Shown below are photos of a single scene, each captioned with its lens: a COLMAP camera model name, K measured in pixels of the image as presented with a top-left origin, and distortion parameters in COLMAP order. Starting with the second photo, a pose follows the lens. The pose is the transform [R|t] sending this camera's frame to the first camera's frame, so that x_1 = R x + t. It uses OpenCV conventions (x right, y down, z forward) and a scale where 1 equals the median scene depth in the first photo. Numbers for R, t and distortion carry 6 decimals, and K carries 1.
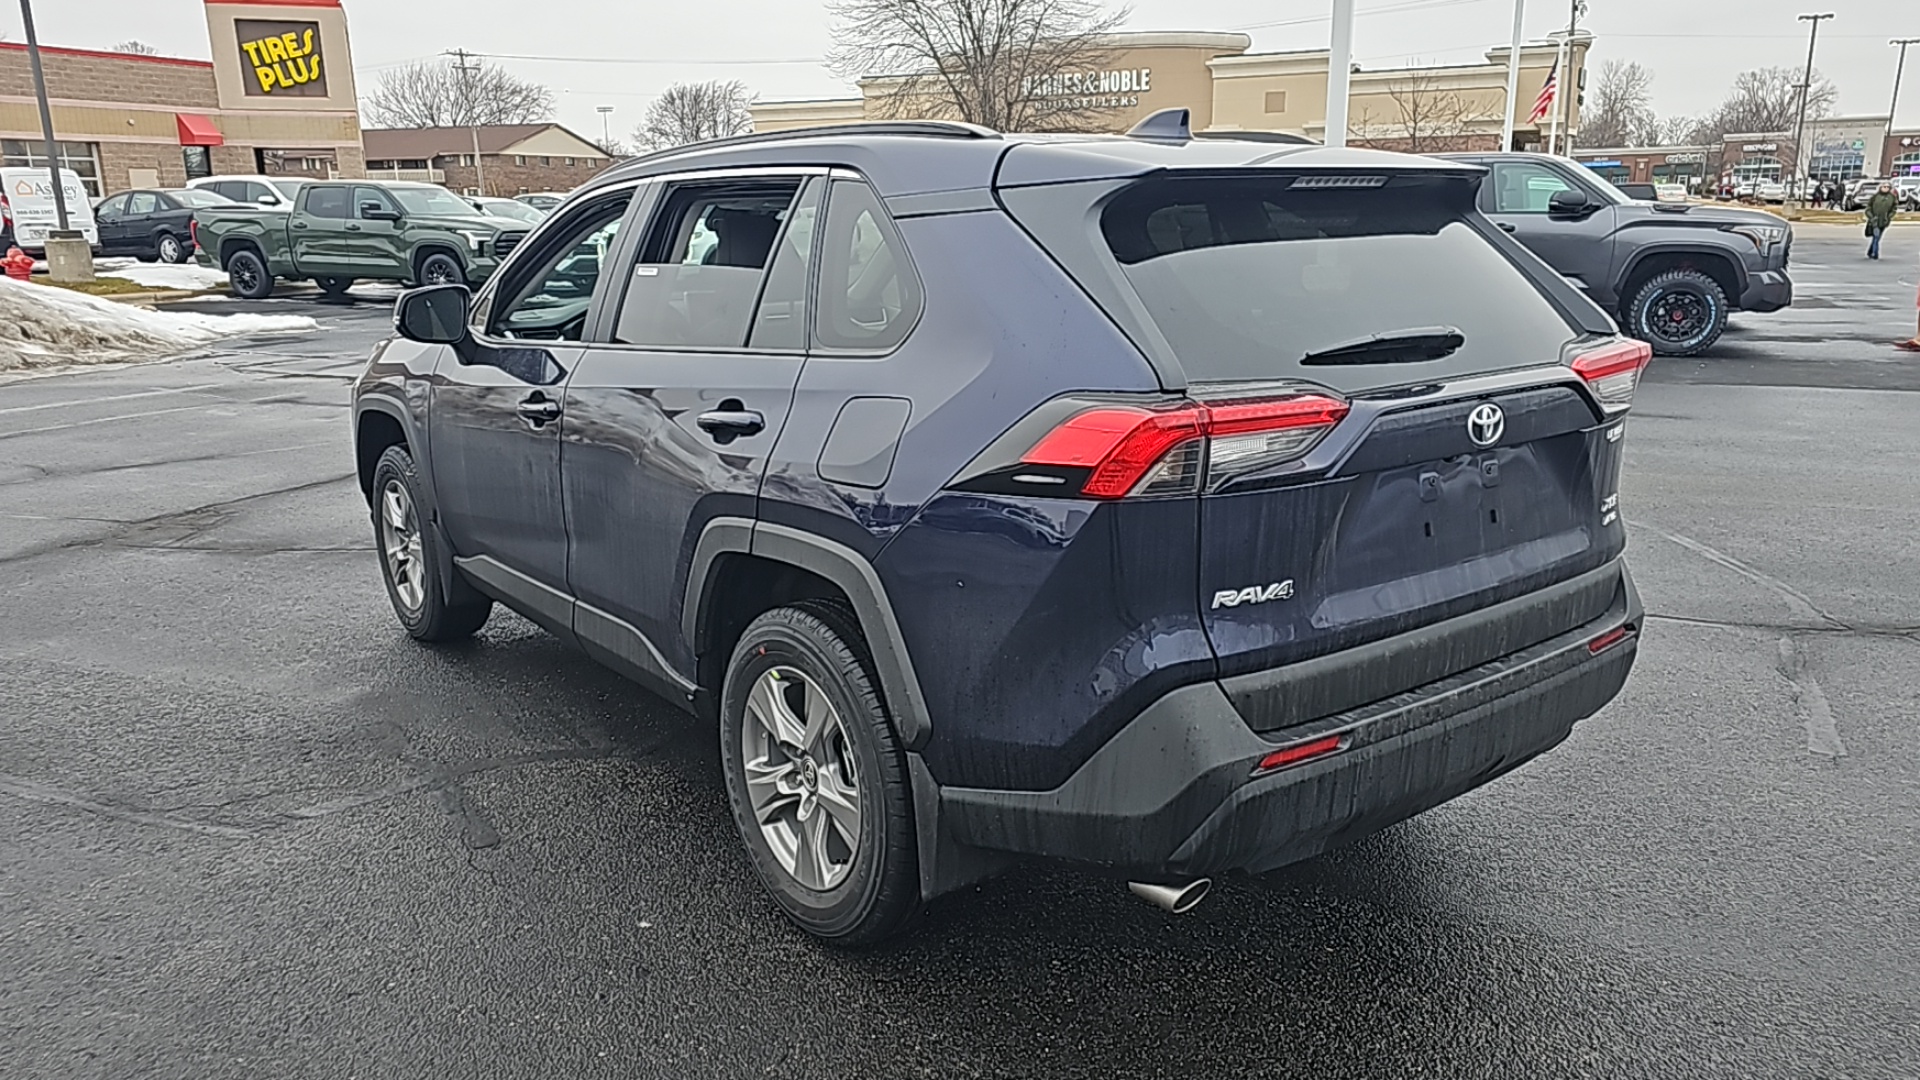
lens RADIAL K [[1396.4, 0, 966.8], [0, 1396.4, 552.3], [0, 0, 1]] dist [0.061727, -0.033688]
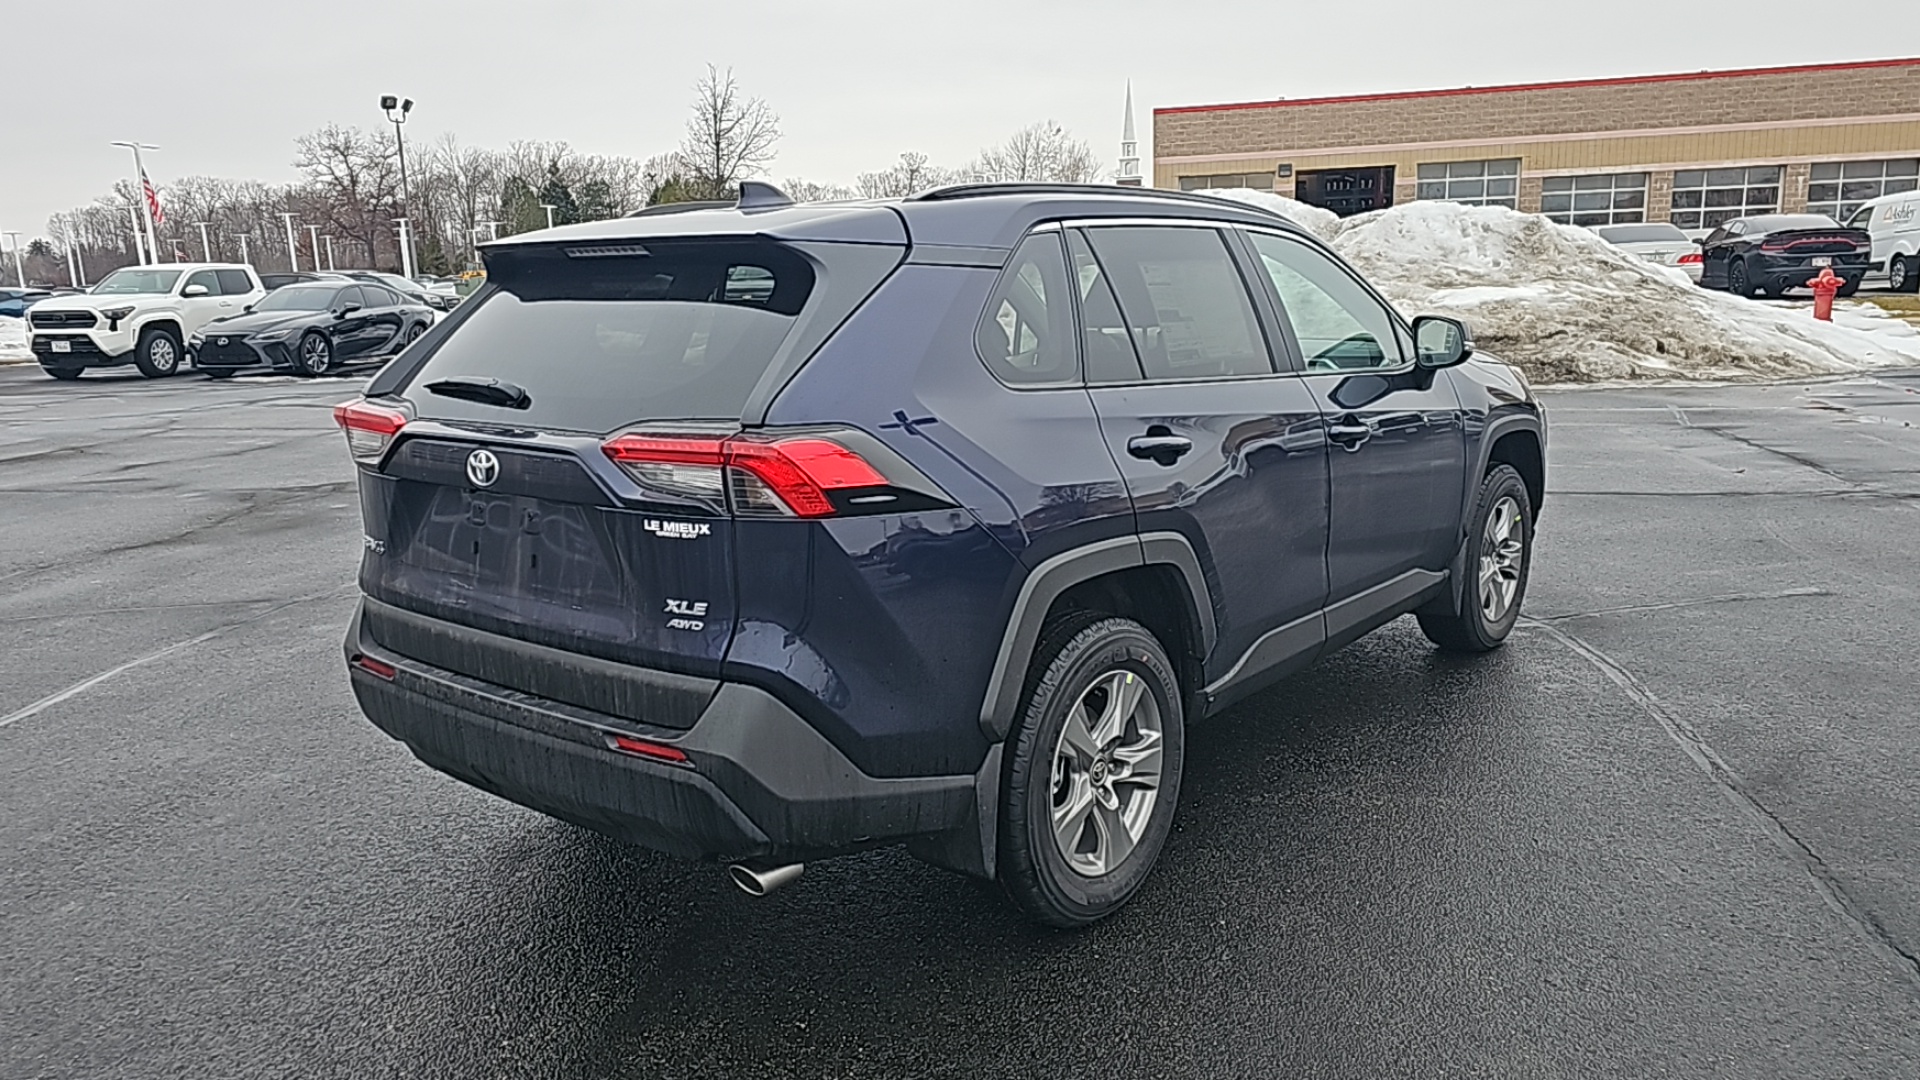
lens RADIAL K [[1385.5, 0, 951.8], [0, 1385.5, 546.7], [0, 0, 1]] dist [0.106802, -0.082536]
pose [[0.231392, 0.197625, -0.952577, 0.094750], [-0.209697, 0.966265, 0.149527, -0.016989], [0.949992, 0.165153, 0.265027, 0.065659]]
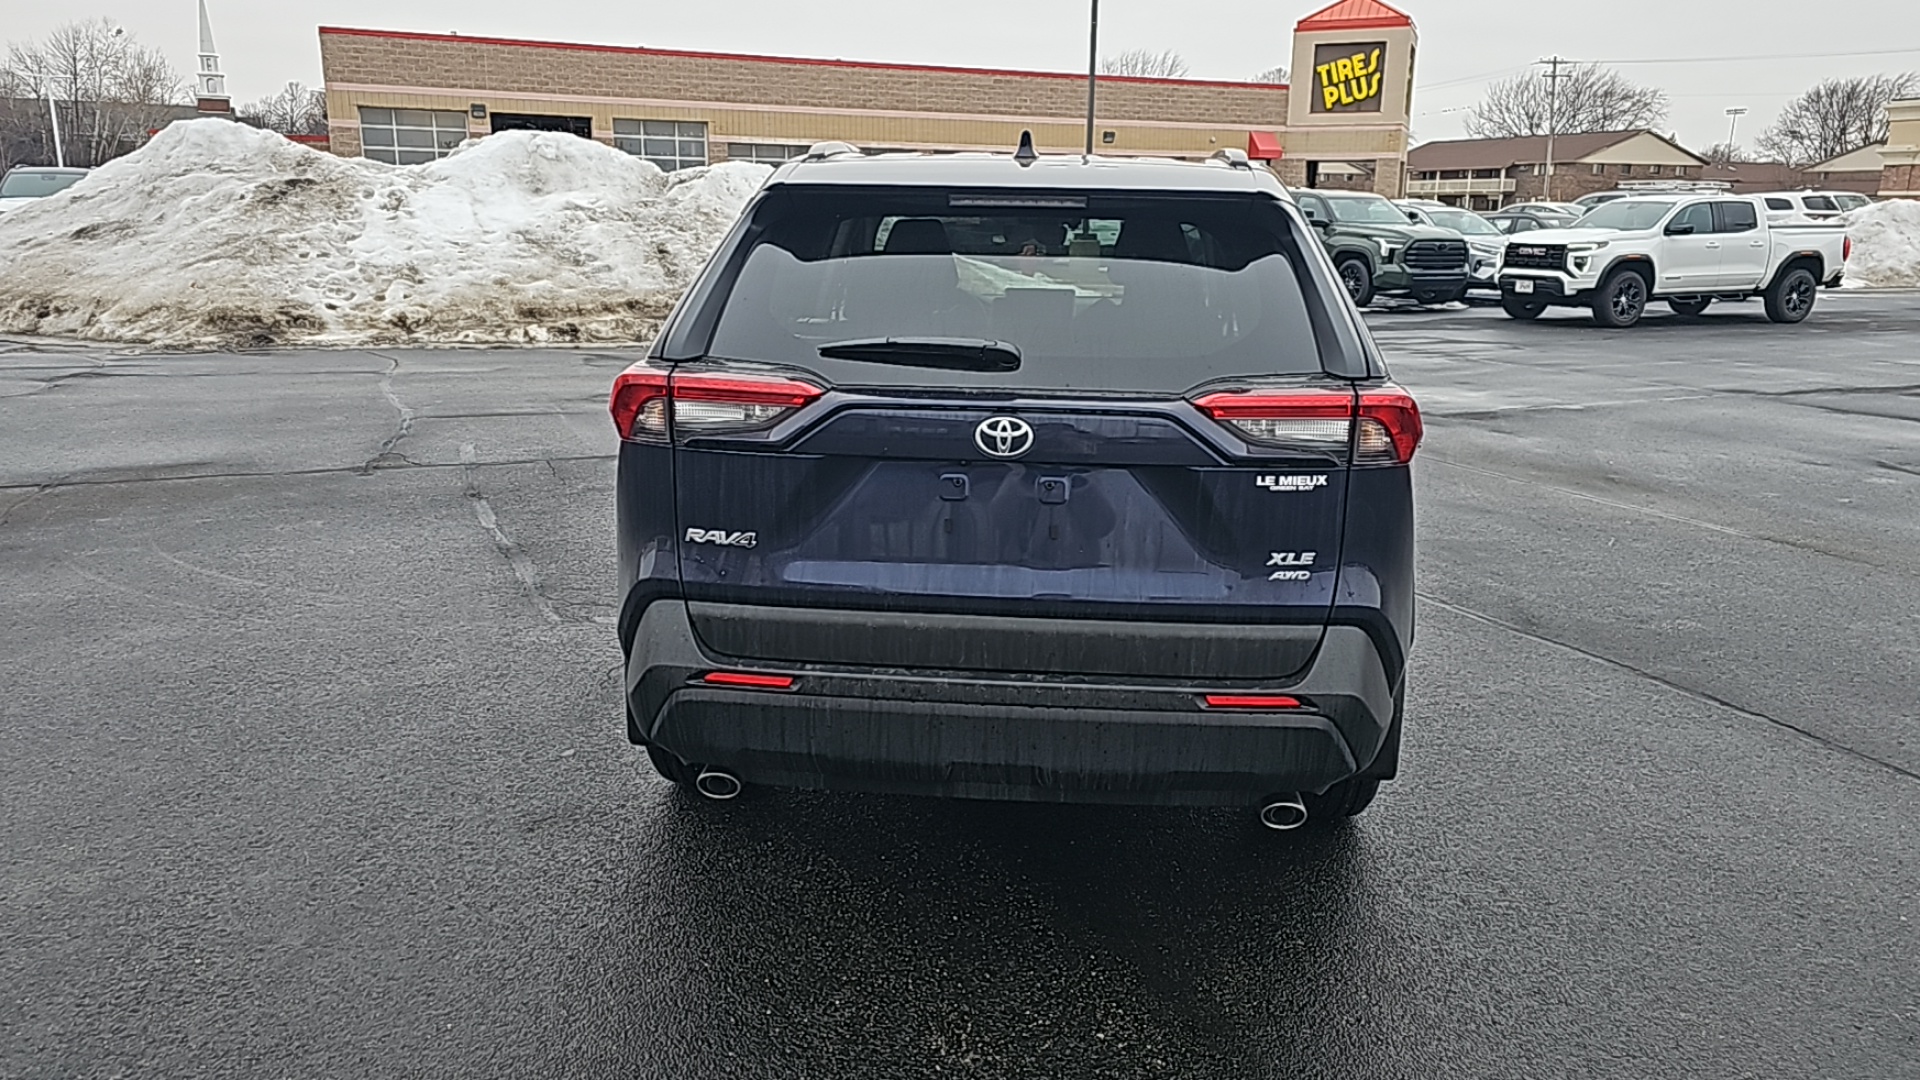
lens RADIAL K [[1396.4, 0, 966.8], [0, 1396.4, 552.3], [0, 0, 1]] dist [0.061727, -0.033688]
pose [[0.744763, 0.182158, -0.641987, 0.063093], [-0.185964, 0.980567, 0.062492, -0.003985], [0.640895, 0.072845, 0.764165, 0.012133]]
